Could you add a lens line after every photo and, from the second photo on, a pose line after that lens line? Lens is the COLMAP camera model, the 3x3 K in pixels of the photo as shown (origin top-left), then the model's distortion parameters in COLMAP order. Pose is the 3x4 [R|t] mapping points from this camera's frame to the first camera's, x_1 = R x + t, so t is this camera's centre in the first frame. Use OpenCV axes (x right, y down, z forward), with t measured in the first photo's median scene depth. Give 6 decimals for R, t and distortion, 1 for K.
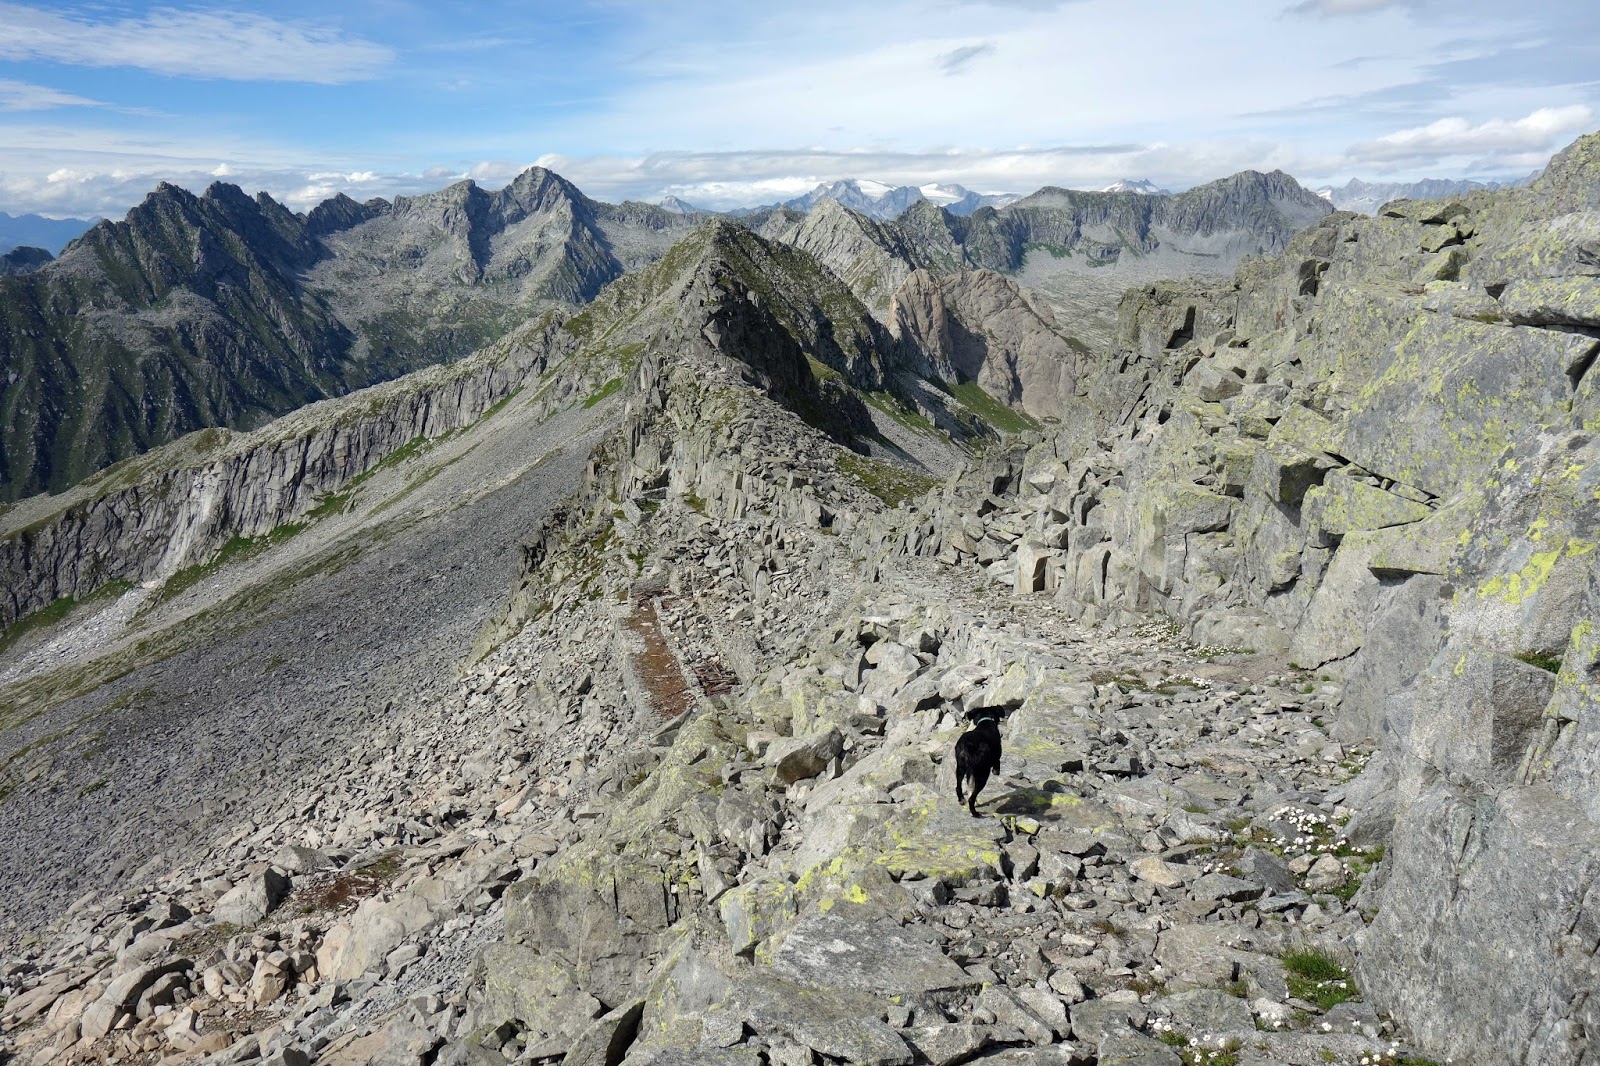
lens RADIAL K [[1276.0, 0, 800.0], [0, 1276.0, 533.0], [0, 0, 1]] dist [0.014242, -0.003561]
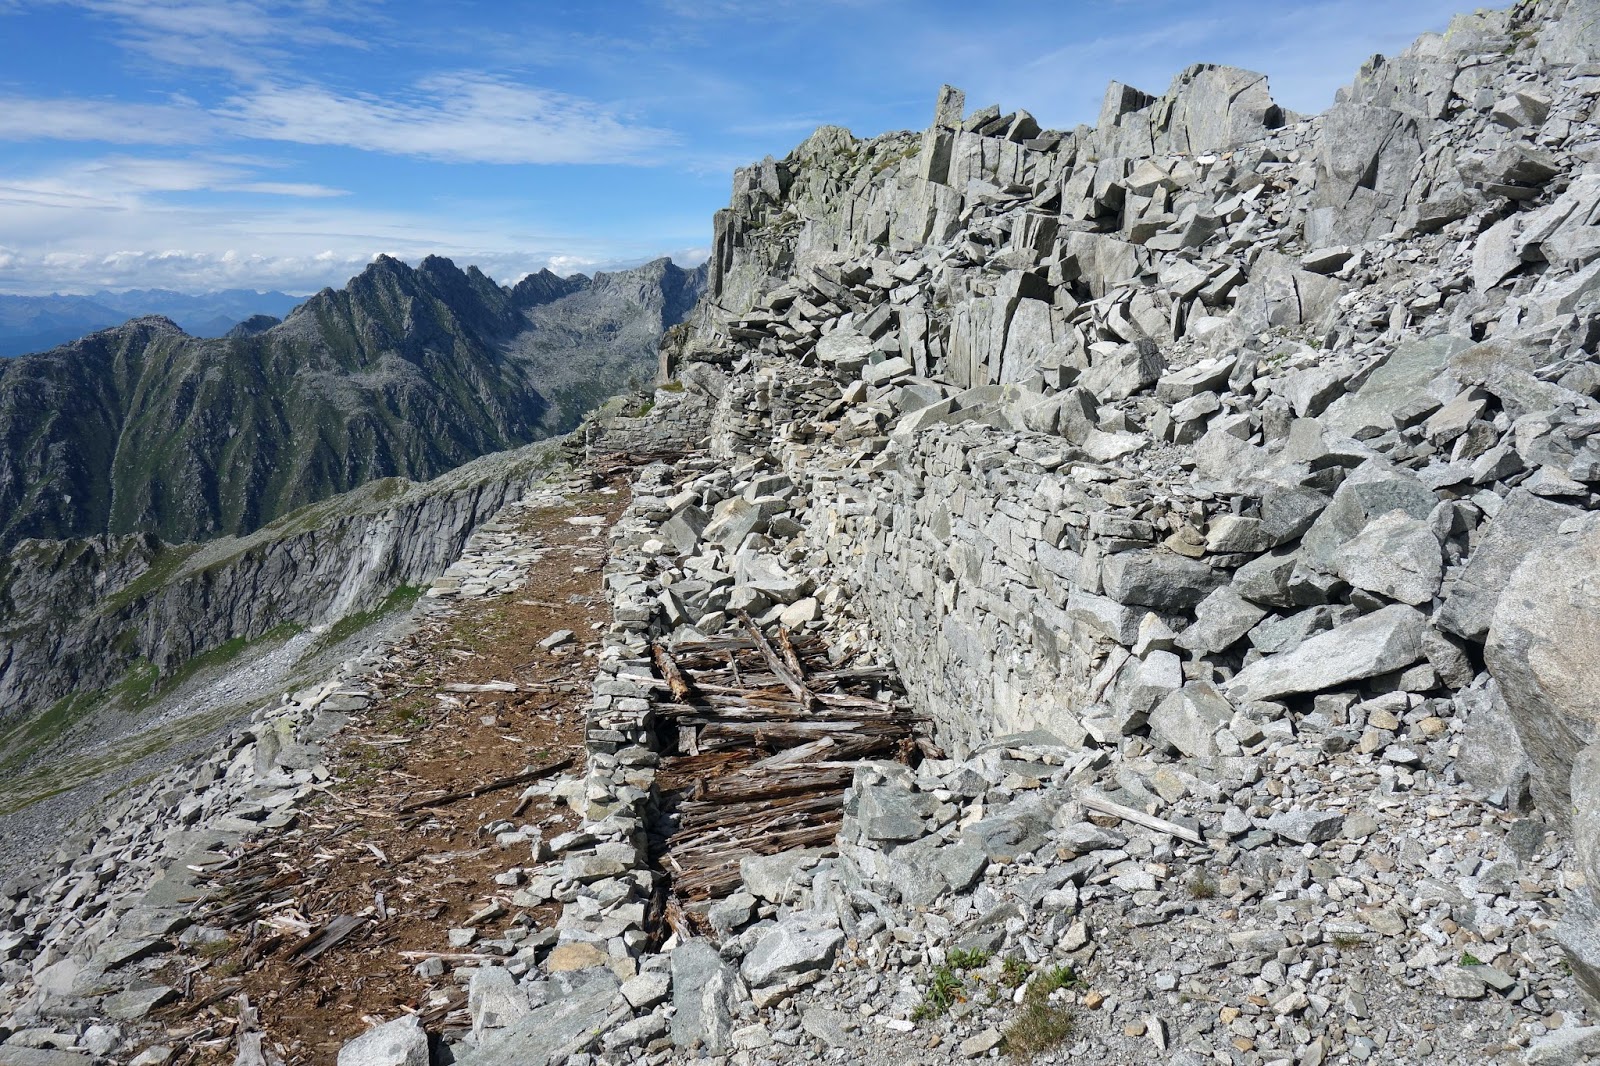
lens RADIAL K [[1276.0, 0, 800.0], [0, 1276.0, 533.0], [0, 0, 1]] dist [0.014242, -0.003561]
pose [[0.989433, 0.042736, -0.138551, -0.003237], [-0.051717, 0.996743, -0.061875, 0.007838], [0.135455, 0.068387, 0.988421, 0.064761]]
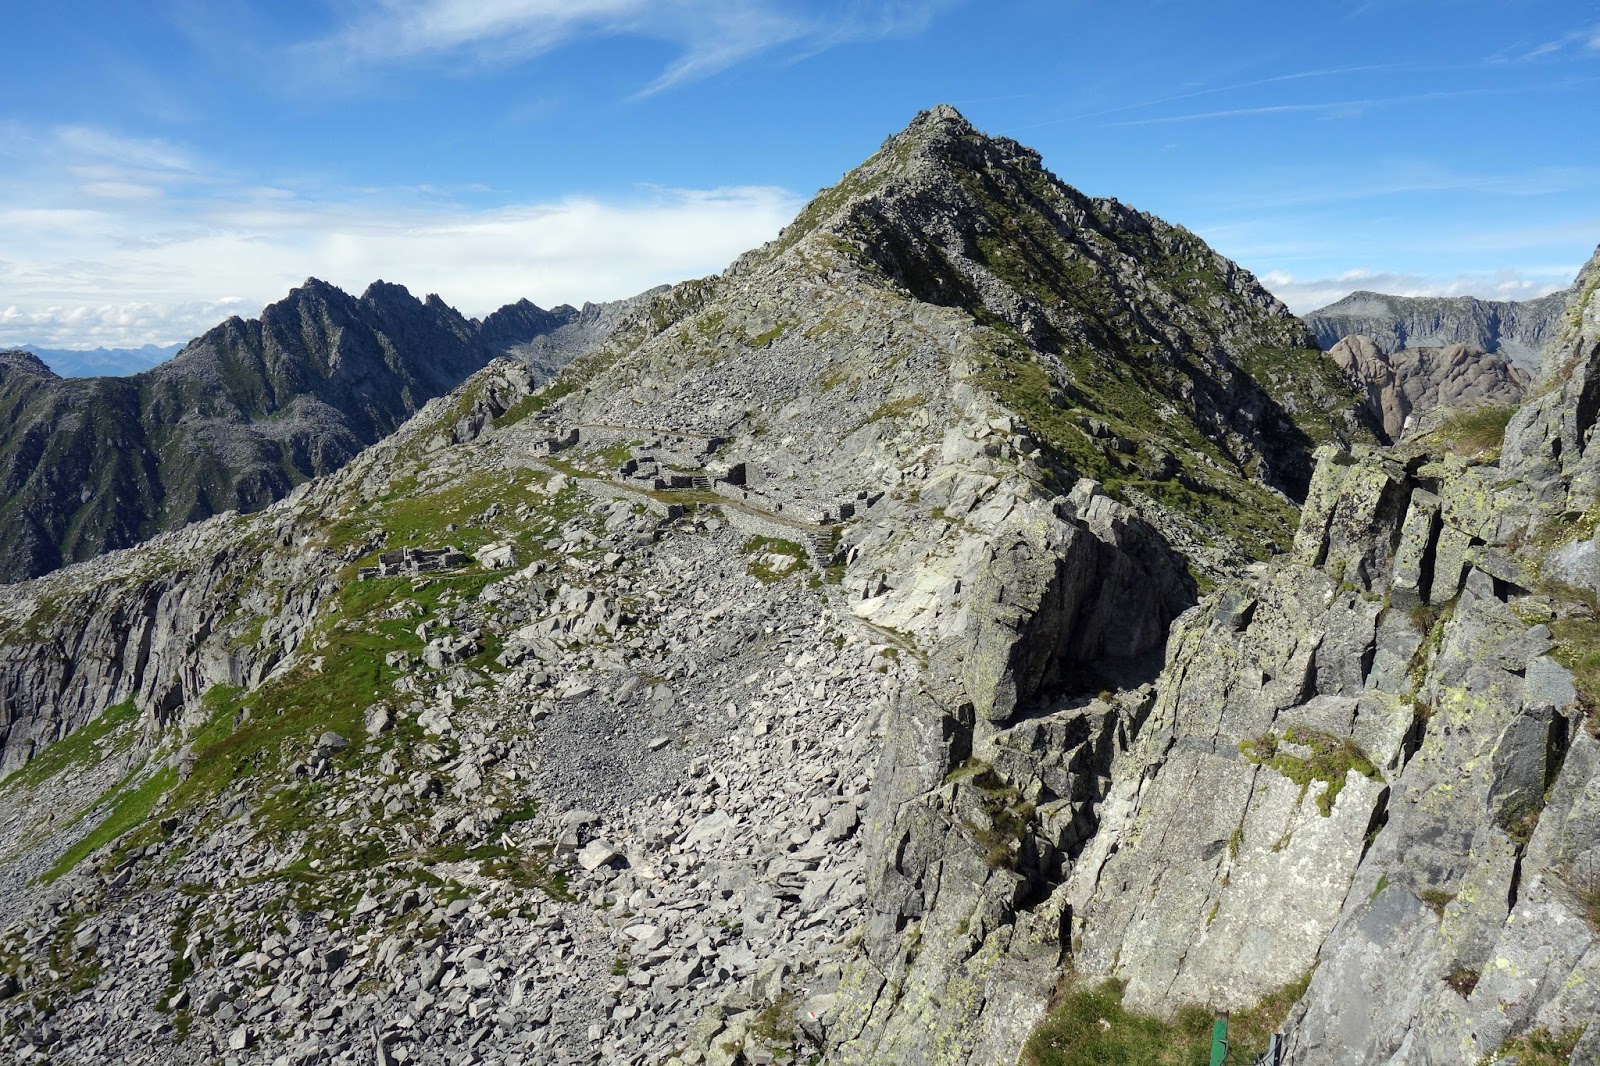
lens RADIAL K [[1276.0, 0, 800.0], [0, 1276.0, 533.0], [0, 0, 1]] dist [0.014242, -0.003561]
pose [[0.984907, 0.032247, -0.170055, -0.041177], [-0.049215, 0.994113, -0.096529, -0.097800], [0.165941, 0.103441, 0.980695, 0.654839]]
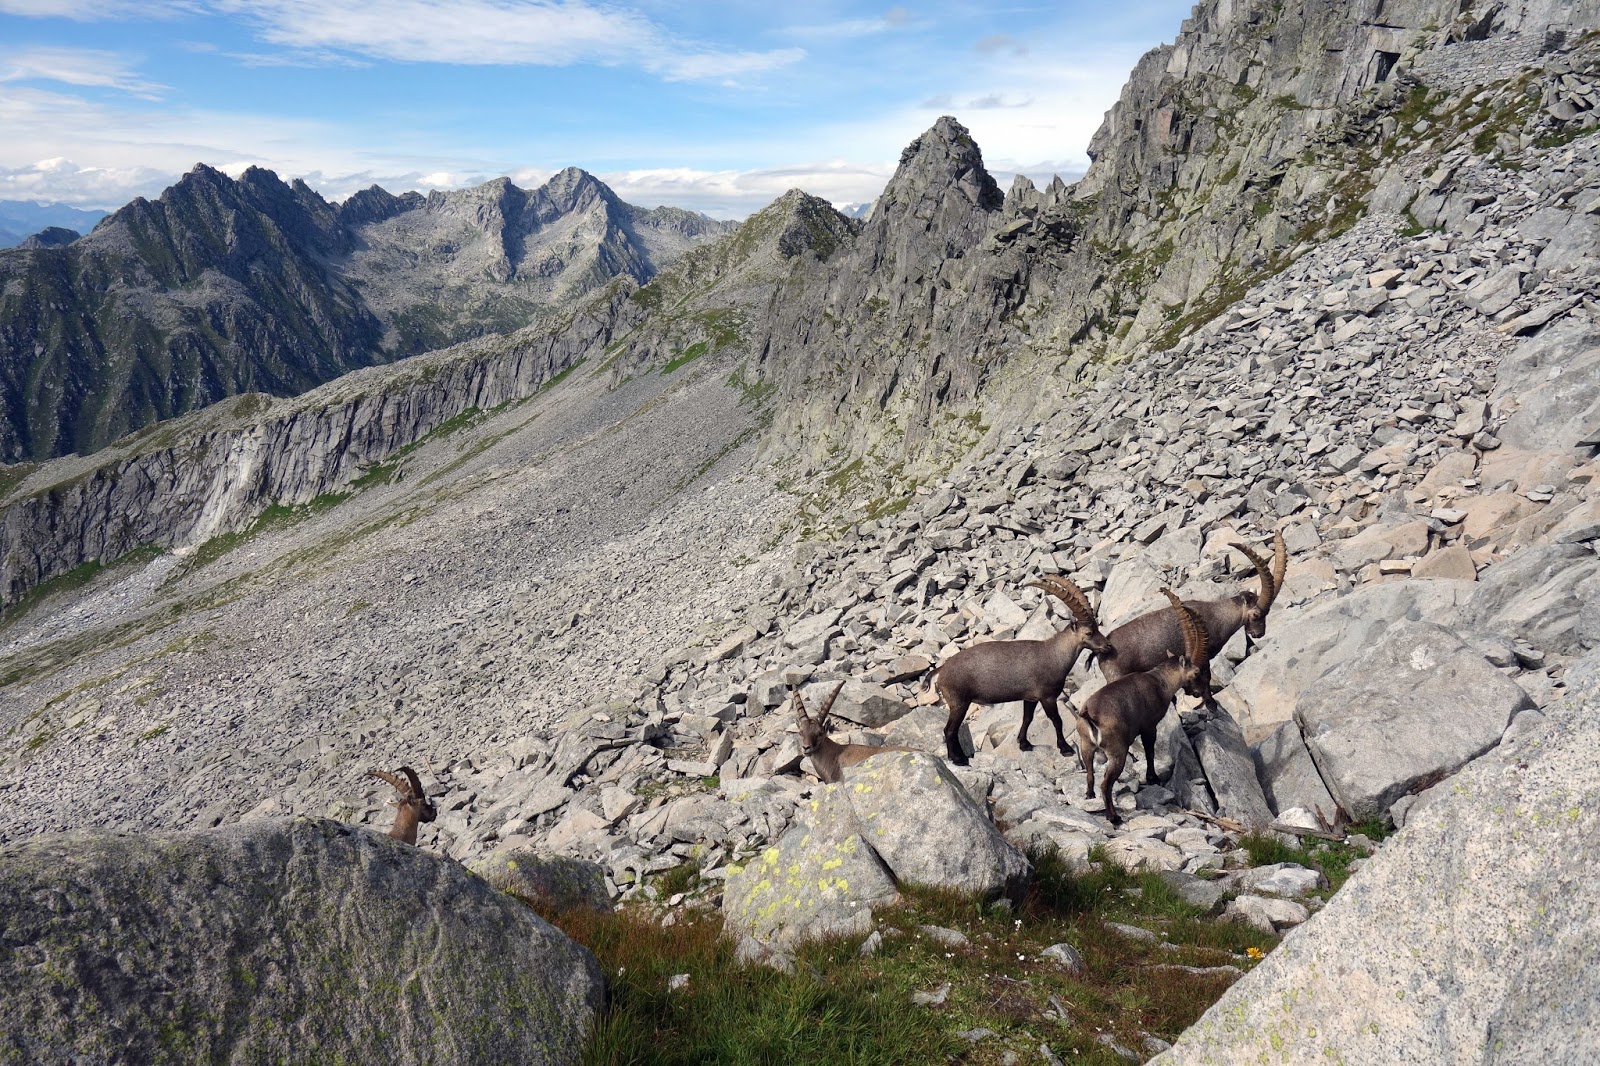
lens RADIAL K [[1276.0, 0, 800.0], [0, 1276.0, 533.0], [0, 0, 1]] dist [0.014242, -0.003561]
pose [[0.999041, 0.043244, -0.006920, -0.045127], [-0.043351, 0.998929, -0.016165, 0.022200], [0.006213, 0.016450, 0.999845, 0.057318]]
